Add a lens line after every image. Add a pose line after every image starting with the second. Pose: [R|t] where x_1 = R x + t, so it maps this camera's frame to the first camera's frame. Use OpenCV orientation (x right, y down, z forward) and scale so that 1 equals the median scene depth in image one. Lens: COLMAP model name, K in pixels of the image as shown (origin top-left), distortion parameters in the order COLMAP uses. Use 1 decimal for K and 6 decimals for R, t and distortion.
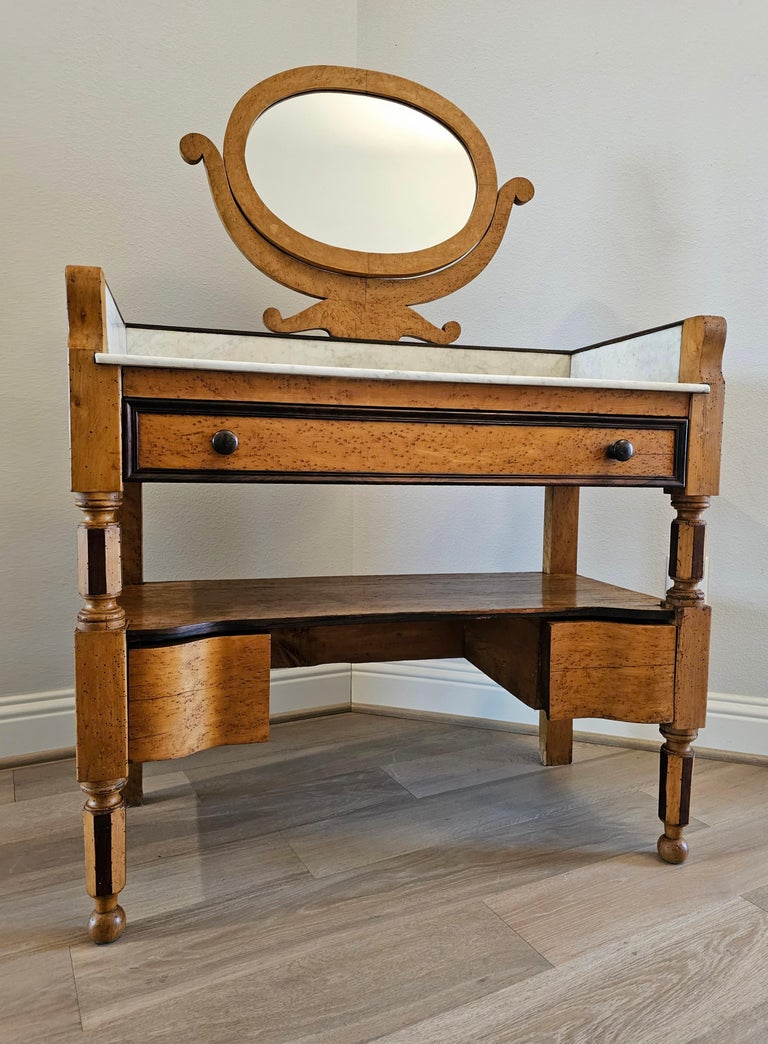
lens RADIAL K [[719.6, 0, 376.3], [0, 719.6, 521.6], [0, 0, 1]] dist [0.043630, -0.008778]
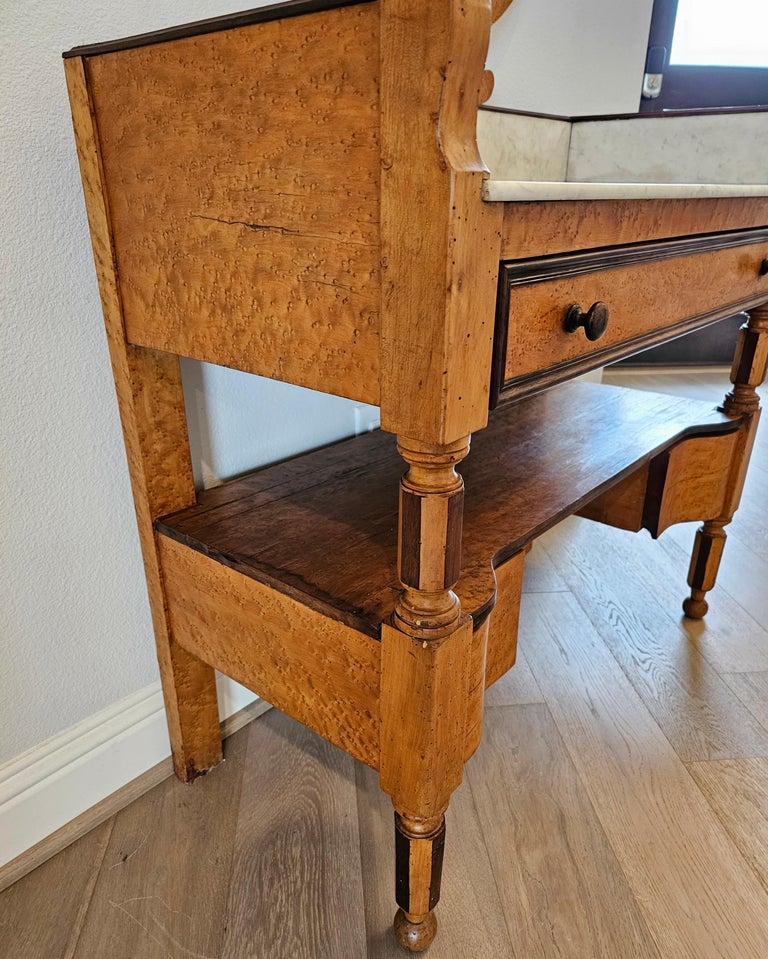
lens RADIAL K [[699.3, 0, 396.2], [0, 699.3, 511.1], [0, 0, 1]] dist [0.029877, -0.000456]
pose [[0.815280, -0.250767, 0.521953, -0.589647], [0.052114, 0.929485, 0.365160, -0.154705], [-0.576718, -0.270506, 0.770858, 0.454975]]
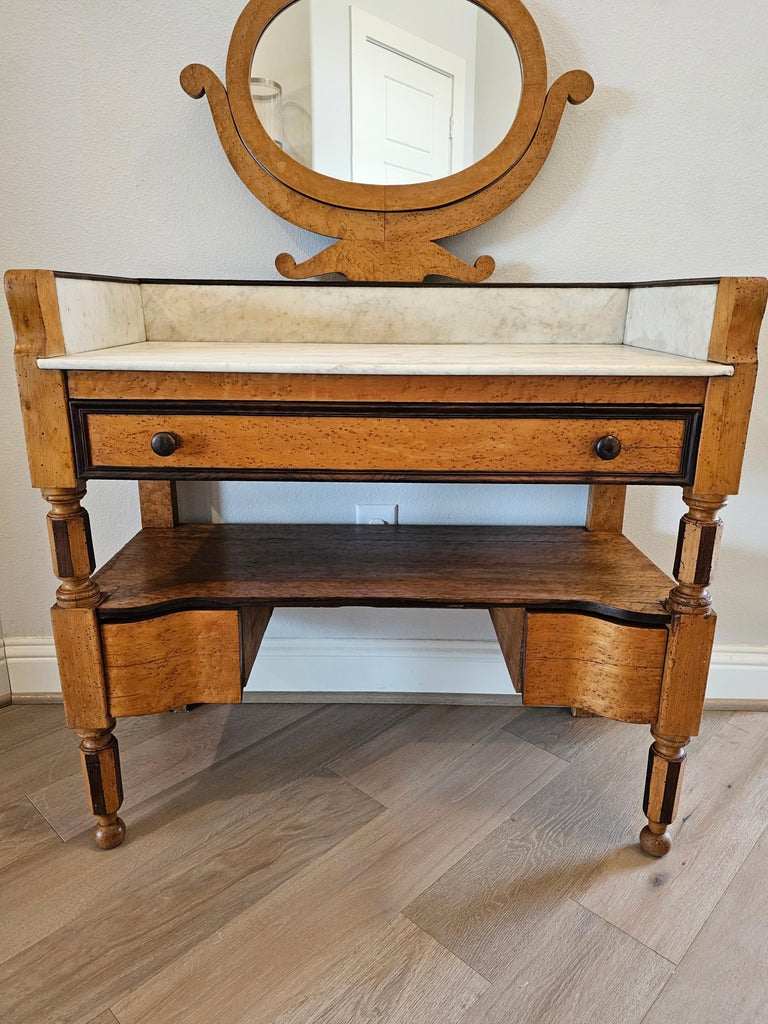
lens RADIAL K [[704.6, 0, 382.0], [0, 704.6, 509.4], [0, 0, 1]] dist [0.032637, -0.001101]
pose [[0.968130, 0.062905, -0.242421, 0.267357], [-0.013461, 0.979614, 0.200439, -0.179551], [0.250087, -0.190788, 0.949240, 0.094762]]
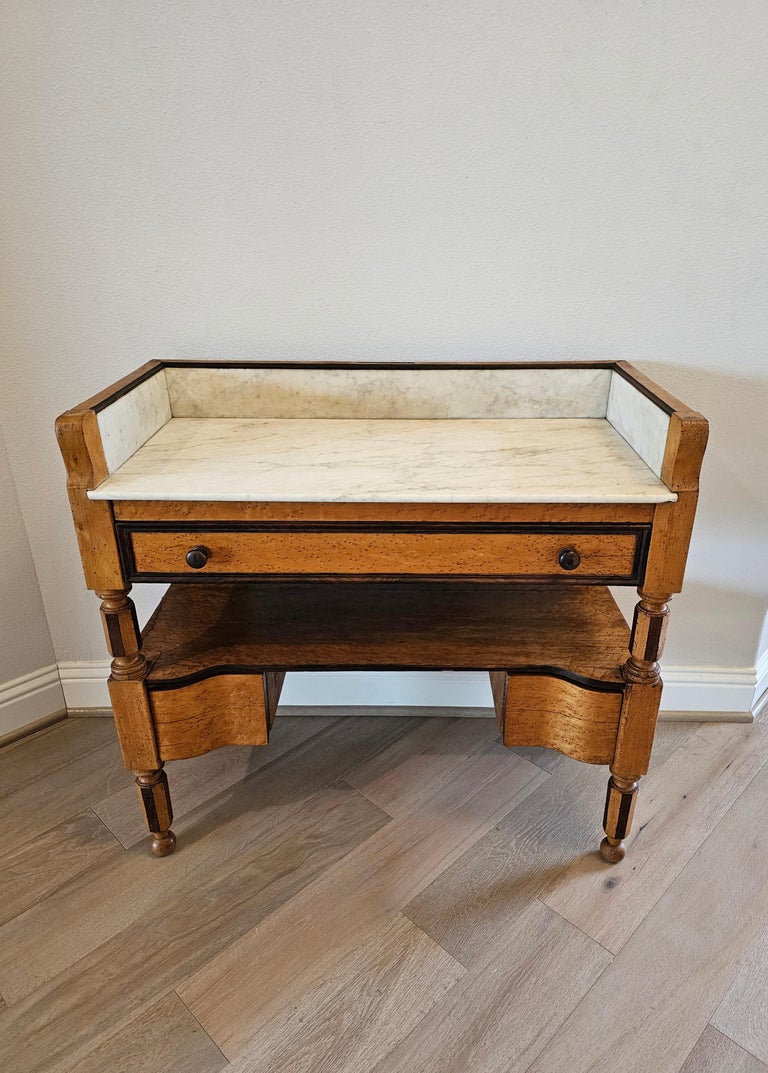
lens RADIAL K [[731.1, 0, 402.2], [0, 731.1, 537.2], [0, 0, 1]] dist [0.052635, -0.003384]
pose [[0.965934, 0.093466, -0.241320, 0.333896], [-0.006411, 0.940857, 0.338744, -0.451908], [0.258709, -0.325657, 0.909405, -0.013194]]
